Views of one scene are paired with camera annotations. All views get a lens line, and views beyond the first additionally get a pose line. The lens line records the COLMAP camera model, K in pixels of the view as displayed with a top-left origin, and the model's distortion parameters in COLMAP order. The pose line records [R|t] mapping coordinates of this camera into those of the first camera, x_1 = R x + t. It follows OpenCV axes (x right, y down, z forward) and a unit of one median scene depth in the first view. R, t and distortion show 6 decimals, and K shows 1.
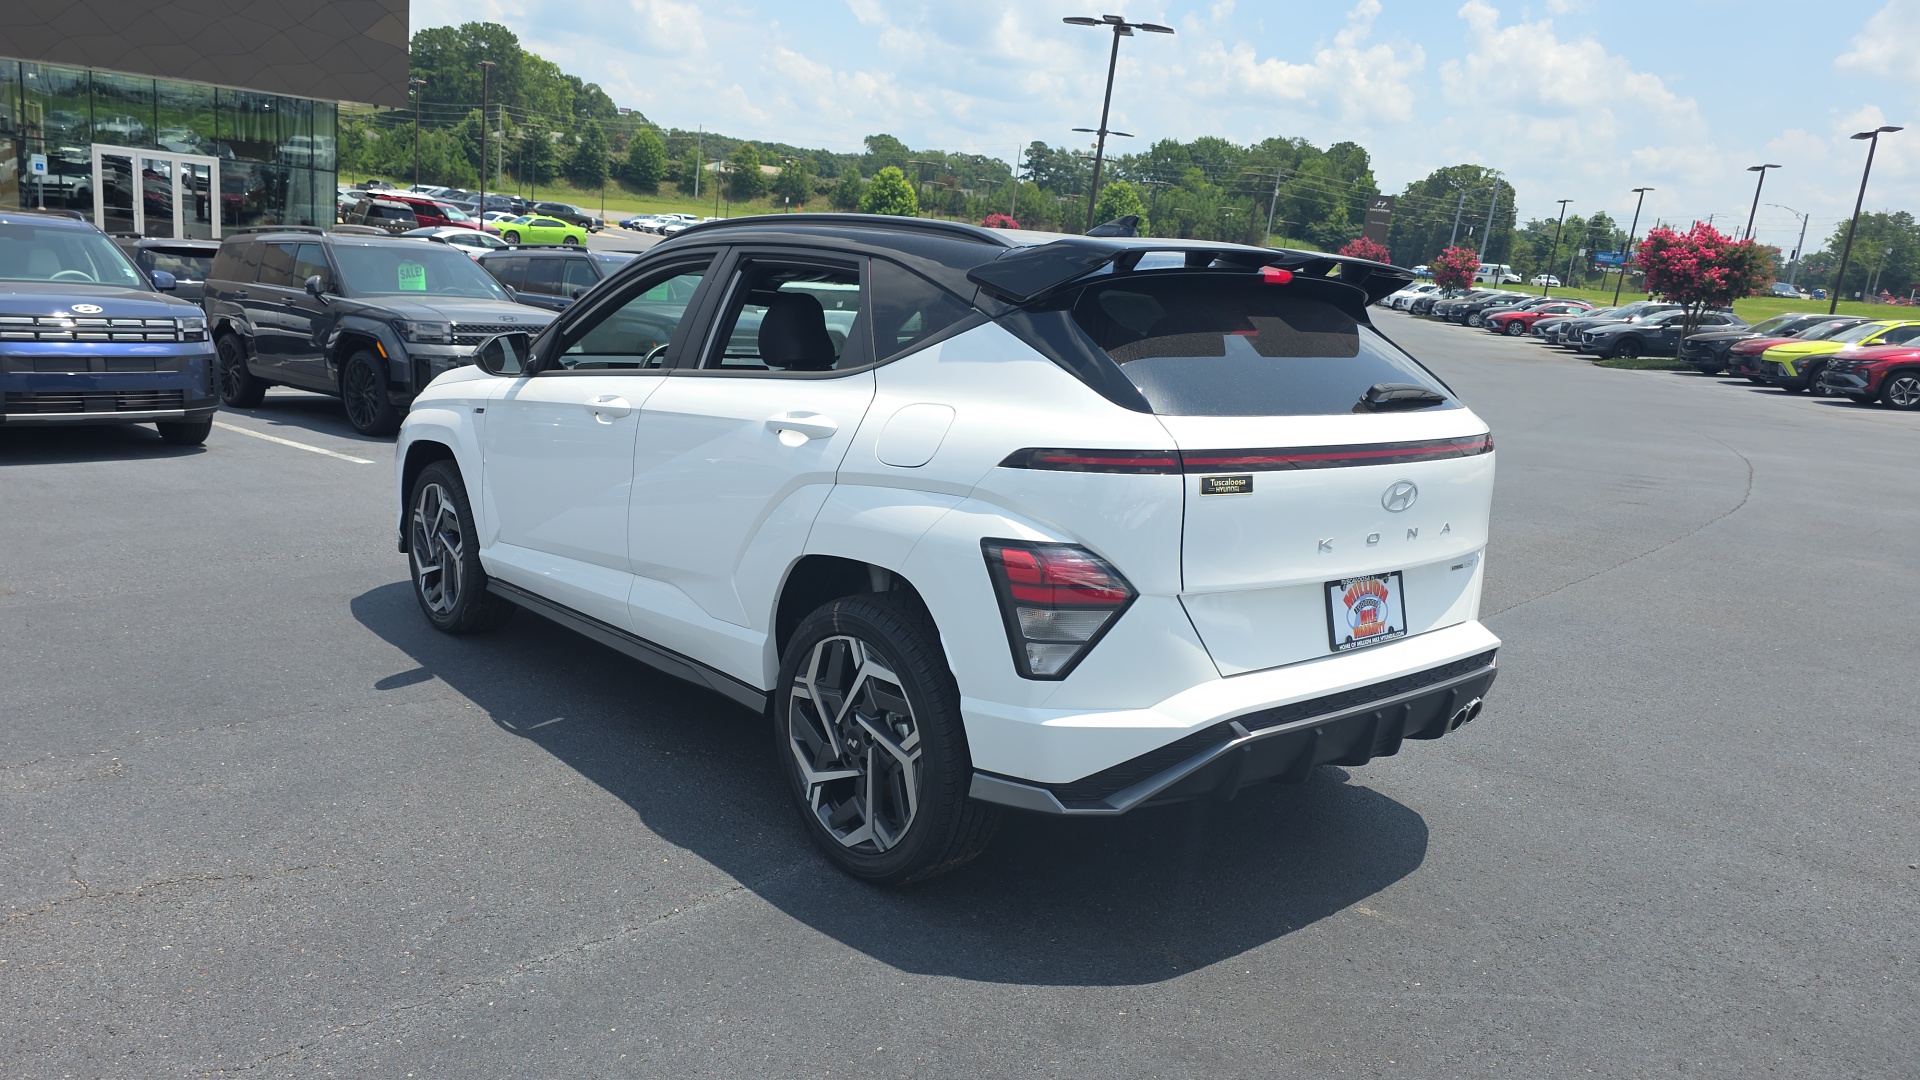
lens RADIAL K [[1300.0, 0, 942.0], [0, 1300.0, 558.5], [0, 0, 1]] dist [0.076595, -0.082836]
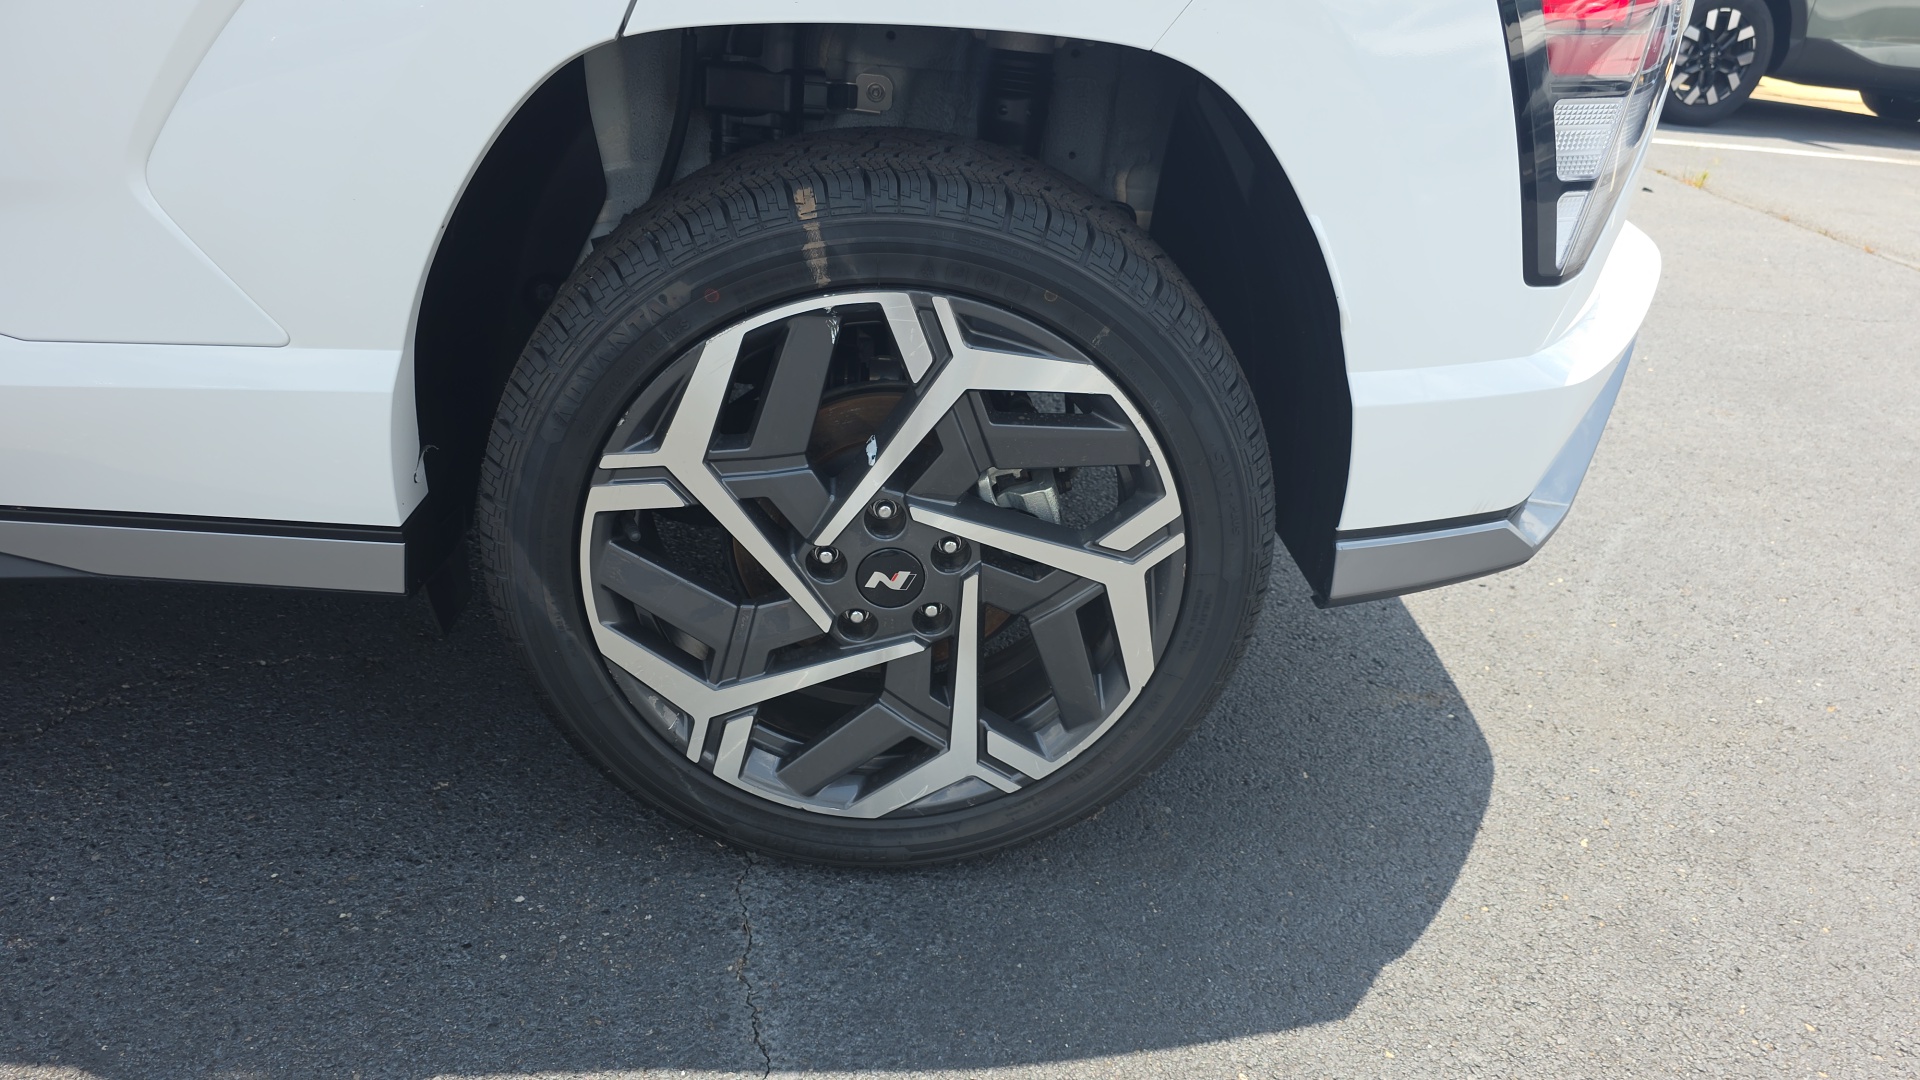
lens RADIAL K [[1292.9, 0, 963.1], [0, 1292.9, 556.2], [0, 0, 1]] dist [0.041013, -0.044194]
pose [[0.586505, -0.371179, 0.719888, -0.033602], [0.084538, 0.912009, 0.401364, -0.000887], [-0.805522, -0.174544, 0.566276, 0.083076]]
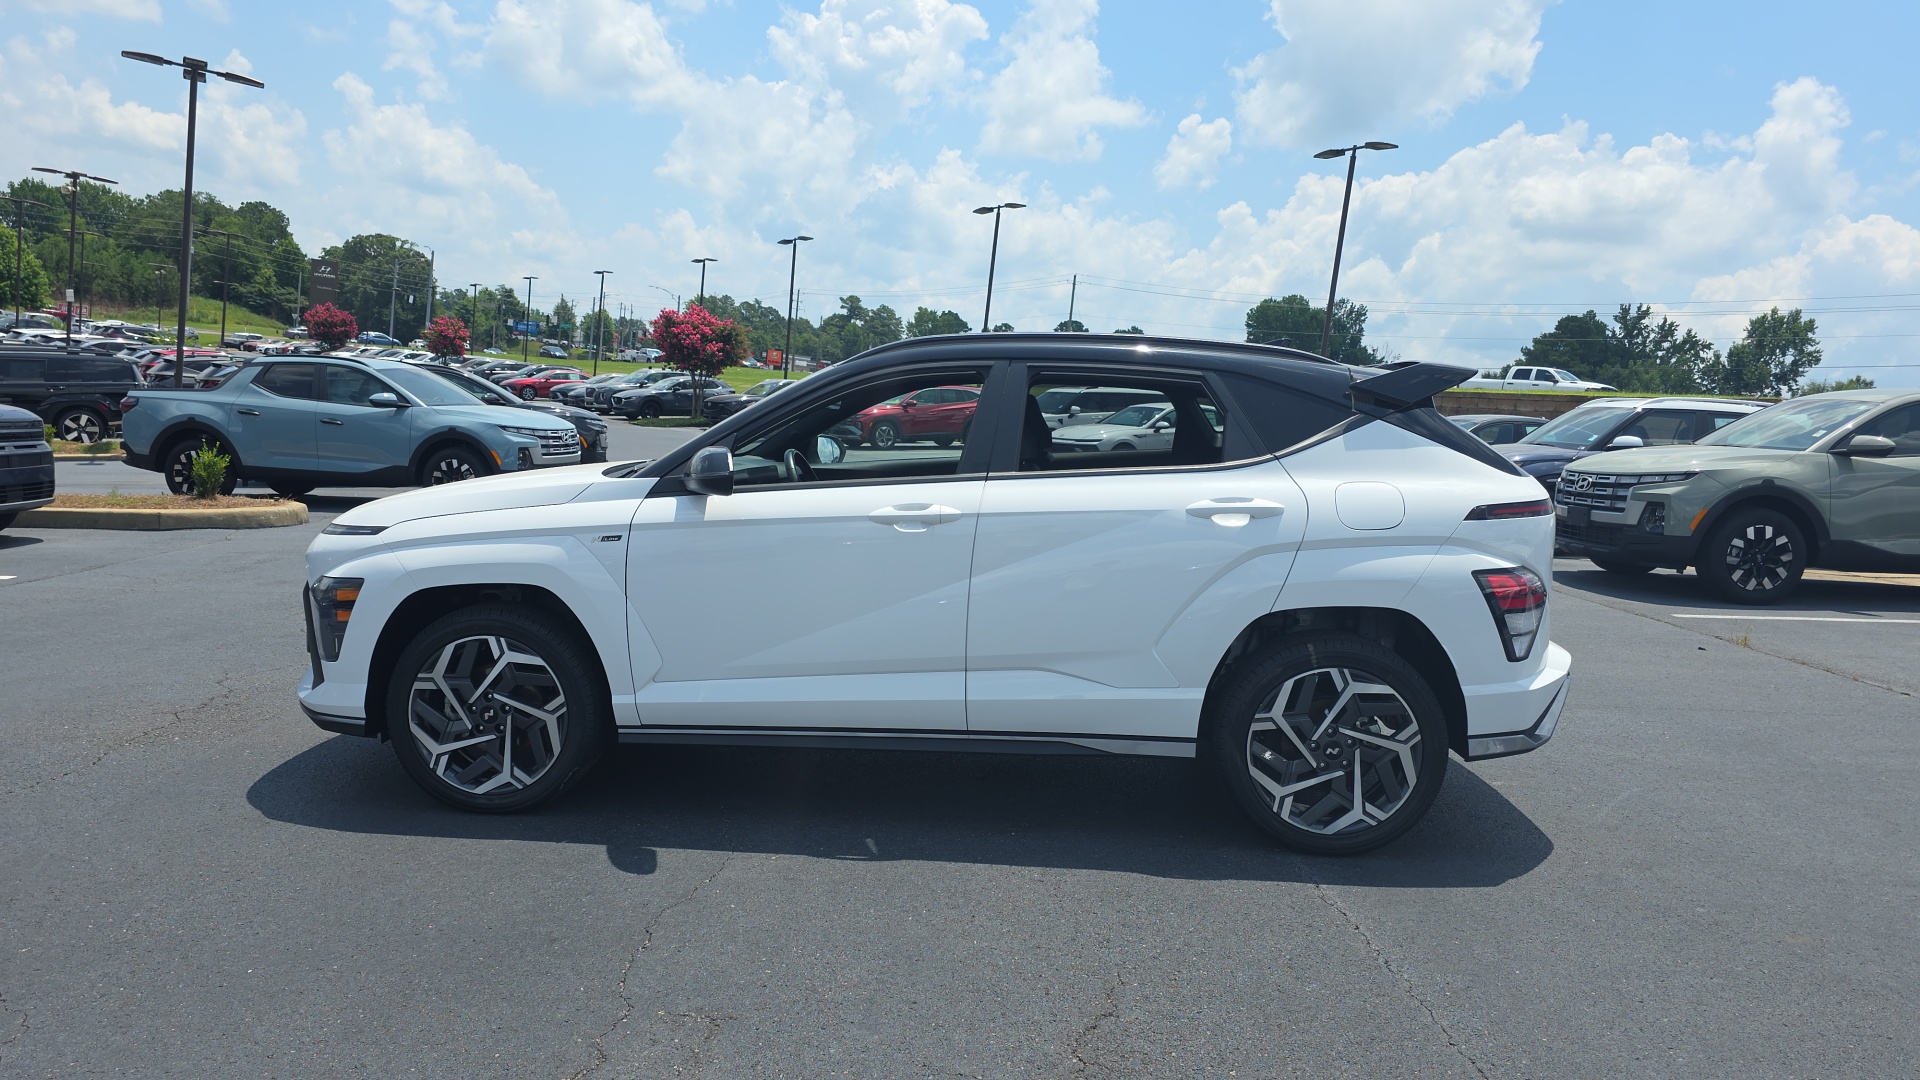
lens RADIAL K [[1283.3, 0, 935.3], [0, 1283.3, 548.2], [0, 0, 1]] dist [0.042331, -0.044477]
pose [[0.691810, -0.108972, 0.713809, -0.129700], [0.145345, 0.989329, 0.010168, -0.013245], [-0.707300, 0.096714, 0.700266, 0.039799]]
